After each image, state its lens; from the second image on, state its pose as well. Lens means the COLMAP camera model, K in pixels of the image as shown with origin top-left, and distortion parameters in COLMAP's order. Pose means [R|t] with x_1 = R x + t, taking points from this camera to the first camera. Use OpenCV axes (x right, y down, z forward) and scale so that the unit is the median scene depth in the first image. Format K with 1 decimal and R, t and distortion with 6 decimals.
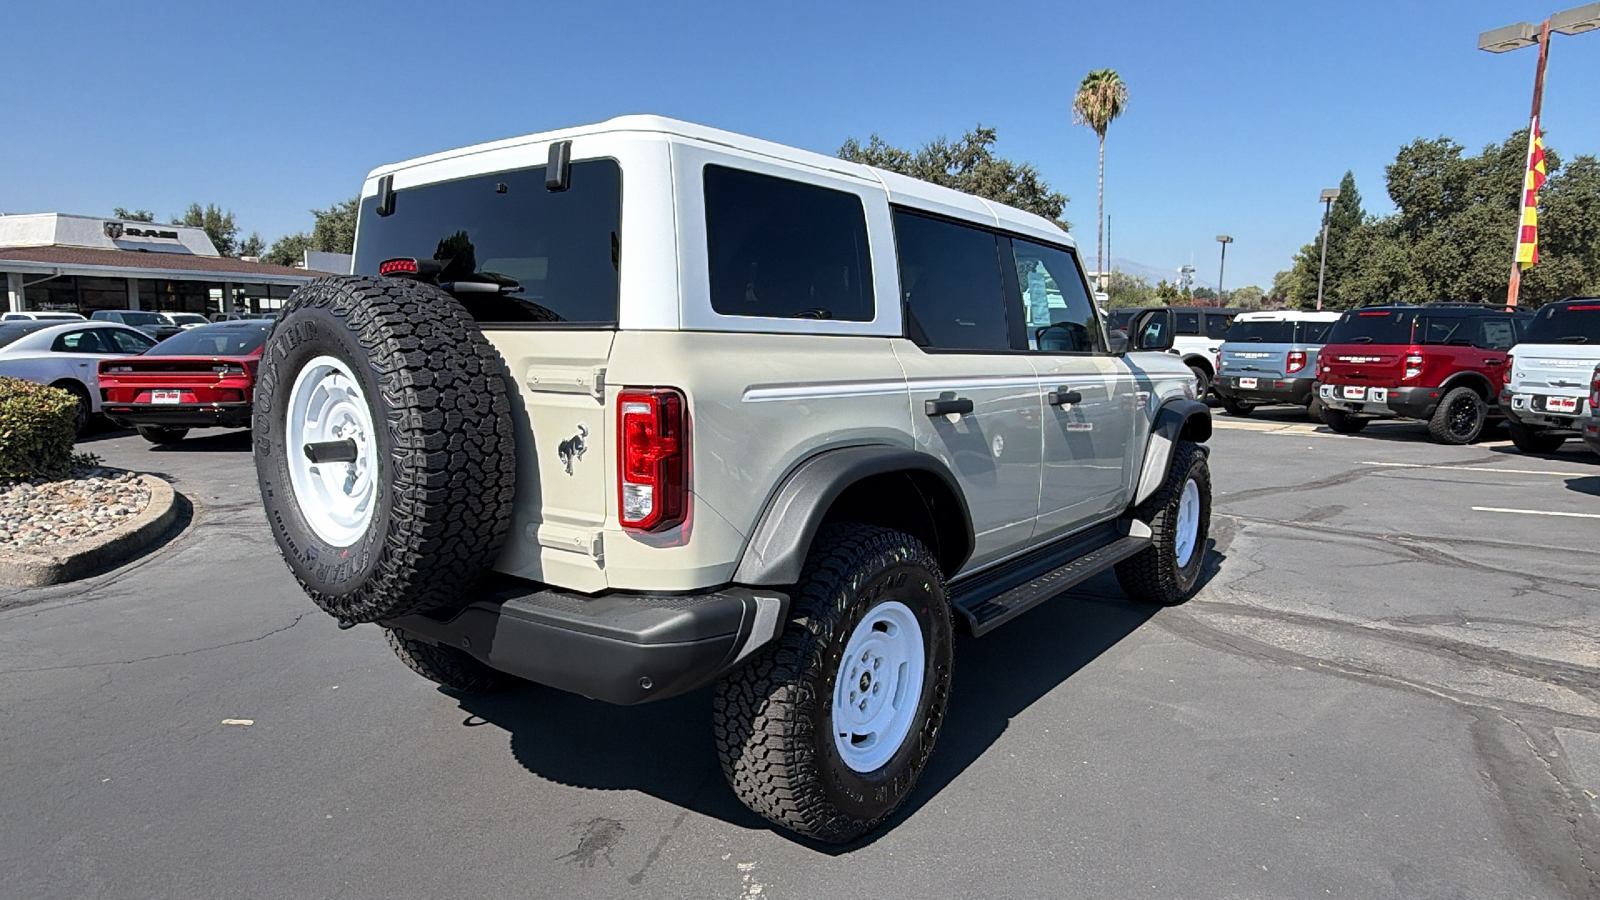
lens RADIAL K [[931.1, 0, 800.0], [0, 931.1, 450.0], [0, 0, 1]] dist [0.000027, 0.001001]
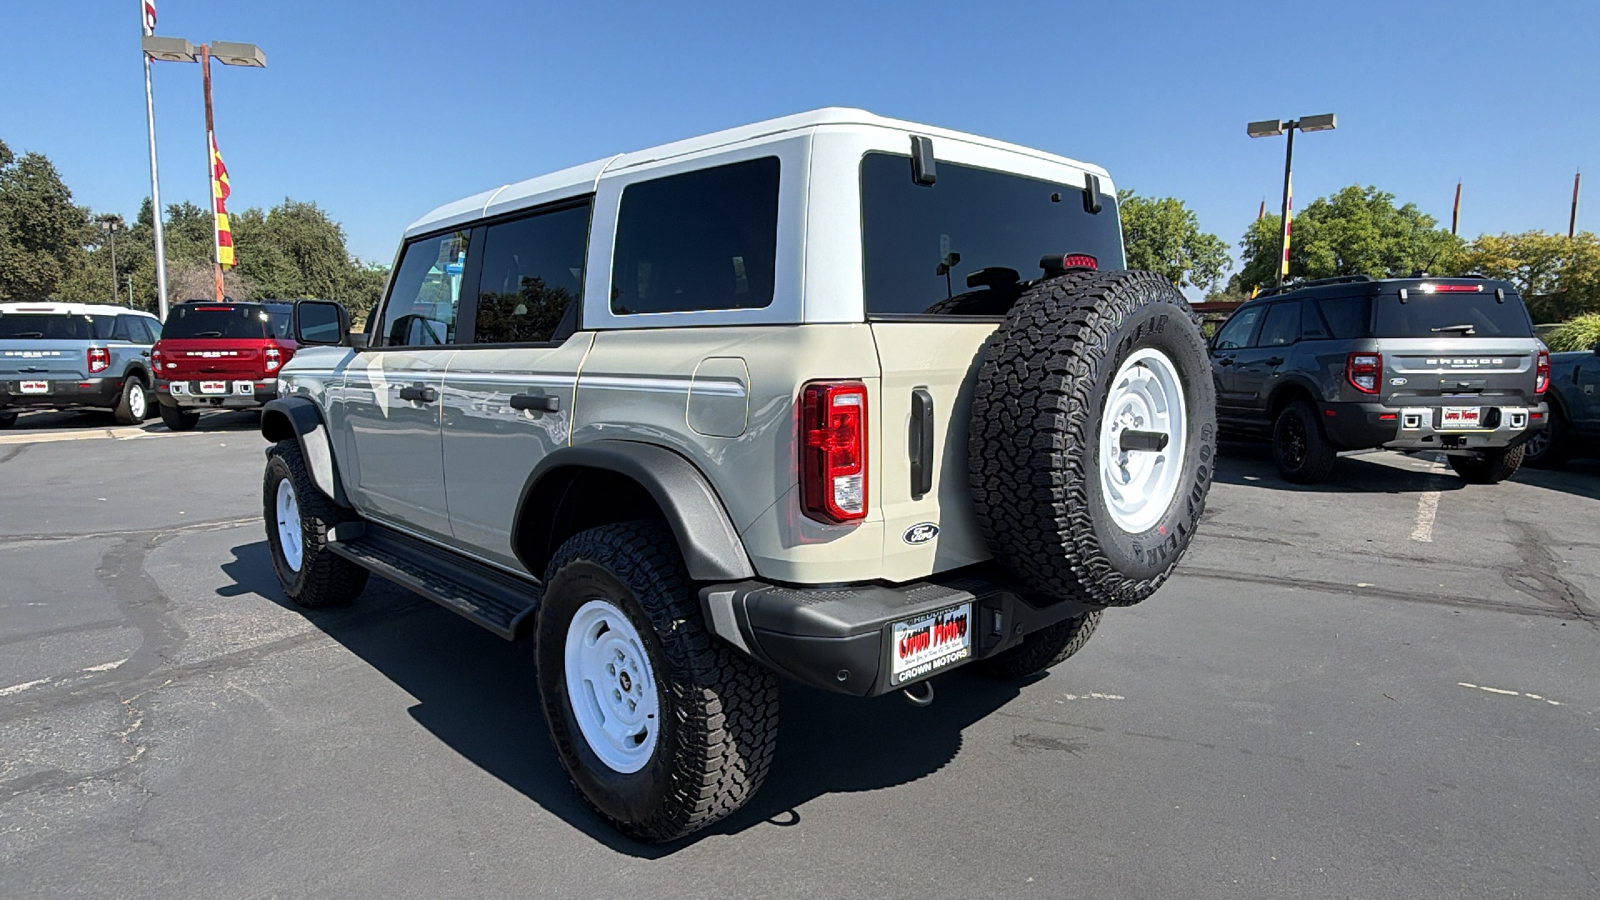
lens RADIAL K [[931.1, 0, 800.0], [0, 931.1, 450.0], [0, 0, 1]] dist [0.000027, 0.001001]
pose [[0.148343, -0.128719, 0.980523, -0.287592], [0.123677, 0.986124, 0.110744, -0.027355], [-0.981172, 0.104840, 0.162205, 0.220041]]
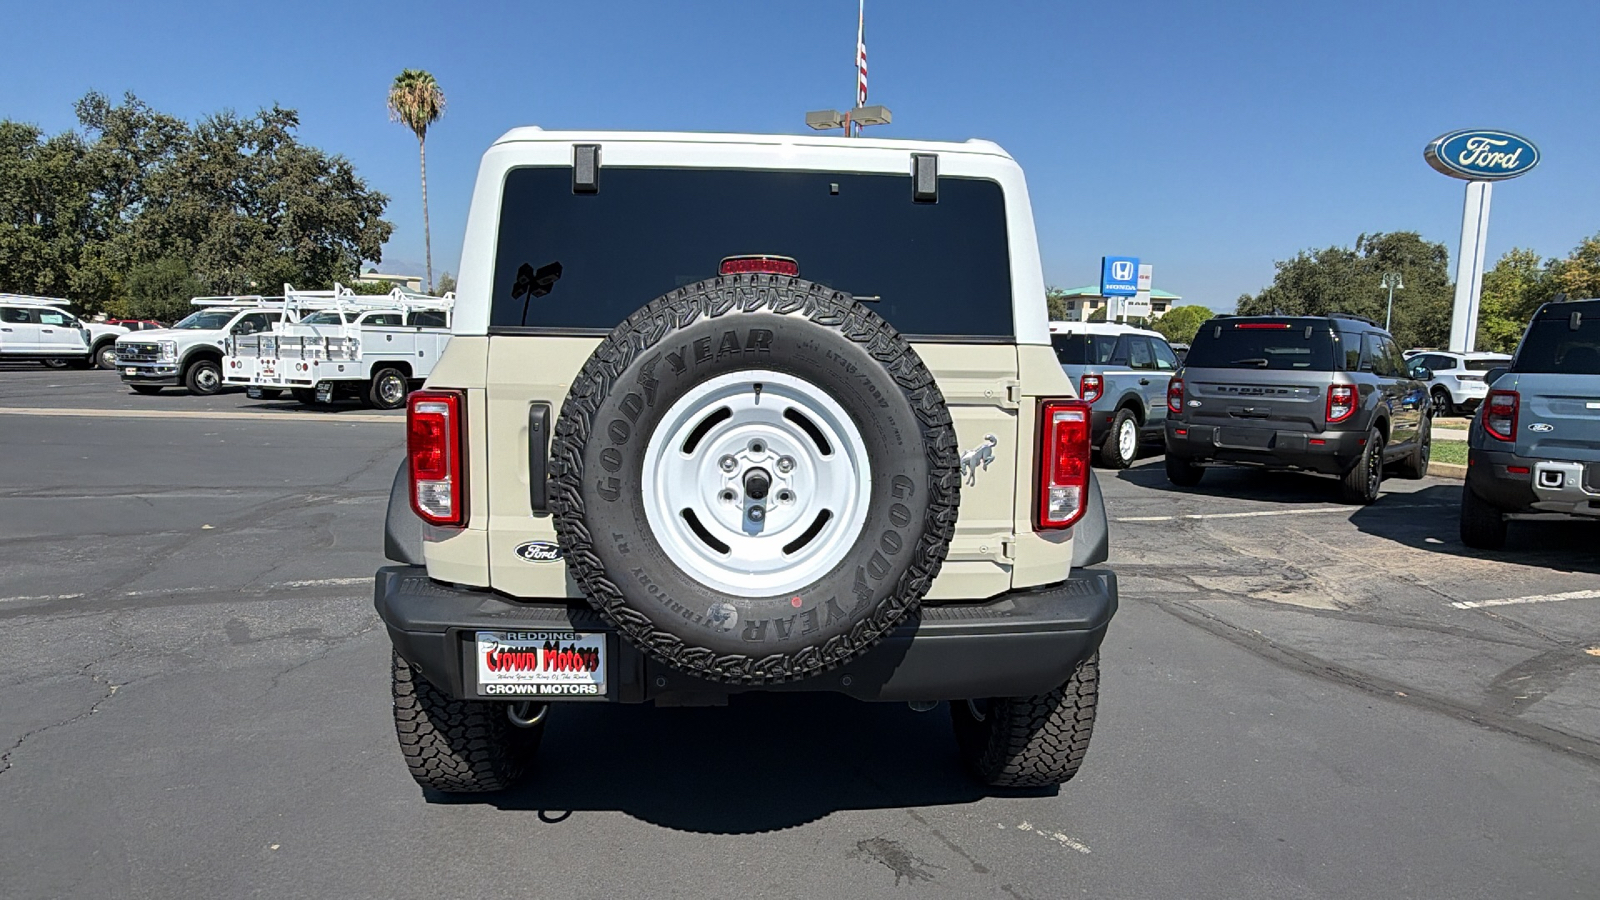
lens RADIAL K [[931.1, 0, 800.0], [0, 931.1, 450.0], [0, 0, 1]] dist [0.000027, 0.001001]
pose [[0.753755, -0.061799, 0.654243, -0.186232], [0.066544, 0.997629, 0.017569, -0.007515], [-0.653777, 0.030293, 0.756080, 0.062194]]
